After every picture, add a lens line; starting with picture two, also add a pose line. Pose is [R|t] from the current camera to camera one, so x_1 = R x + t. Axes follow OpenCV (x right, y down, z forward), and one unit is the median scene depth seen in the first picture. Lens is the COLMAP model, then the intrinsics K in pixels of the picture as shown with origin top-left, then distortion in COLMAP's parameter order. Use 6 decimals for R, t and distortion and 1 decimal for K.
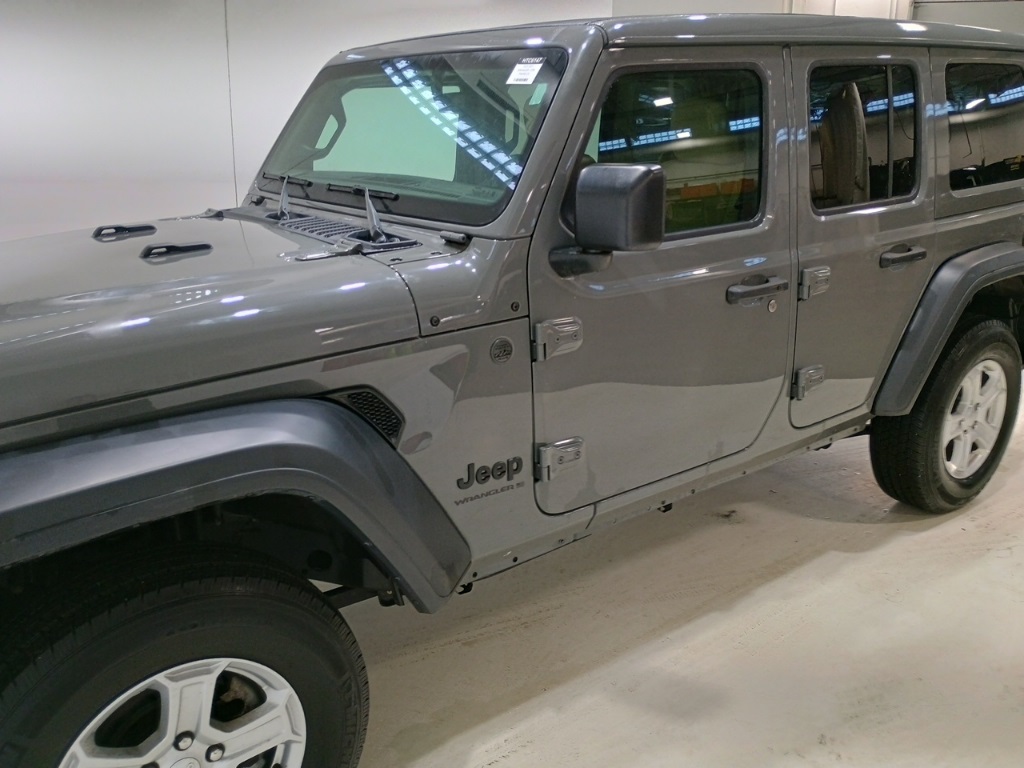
lens RADIAL K [[881.6, 0, 510.6], [0, 881.6, 380.7], [0, 0, 1]] dist [0.038138, -0.059525]
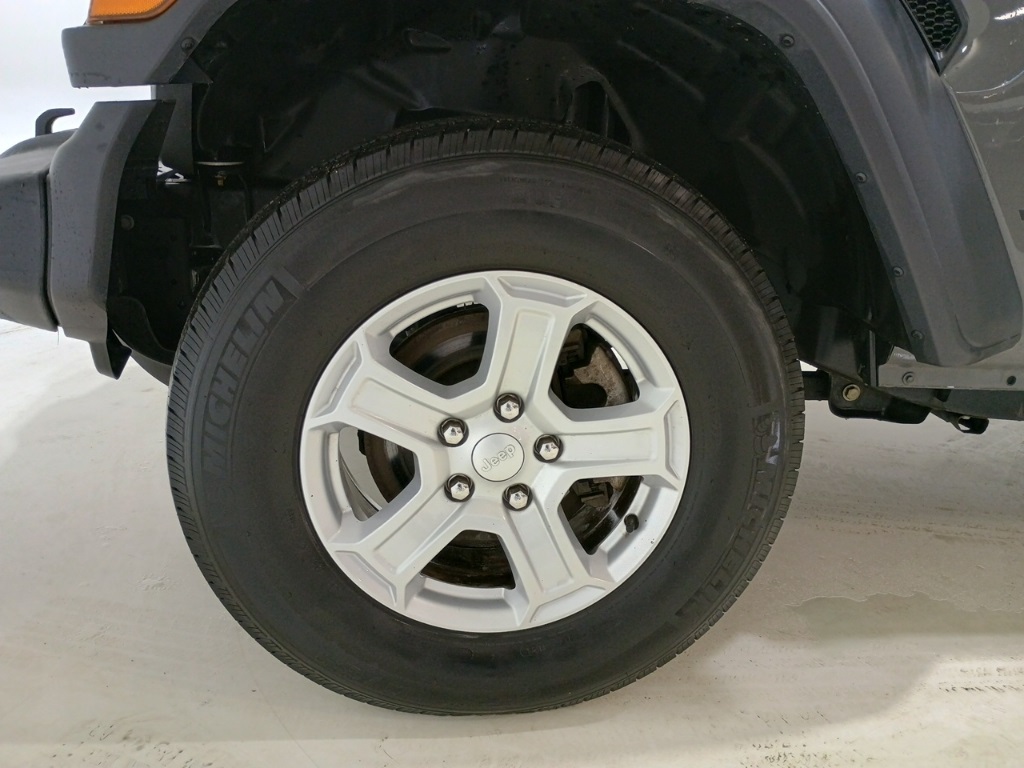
lens RADIAL K [[873.0, 0, 507.6], [0, 873.0, 380.9], [0, 0, 1]] dist [0.018358, -0.000165]
pose [[0.855528, 0.211439, -0.472615, -0.061385], [-0.211948, 0.975848, 0.052908, 0.313664], [0.472387, 0.054906, 0.879679, 0.385270]]
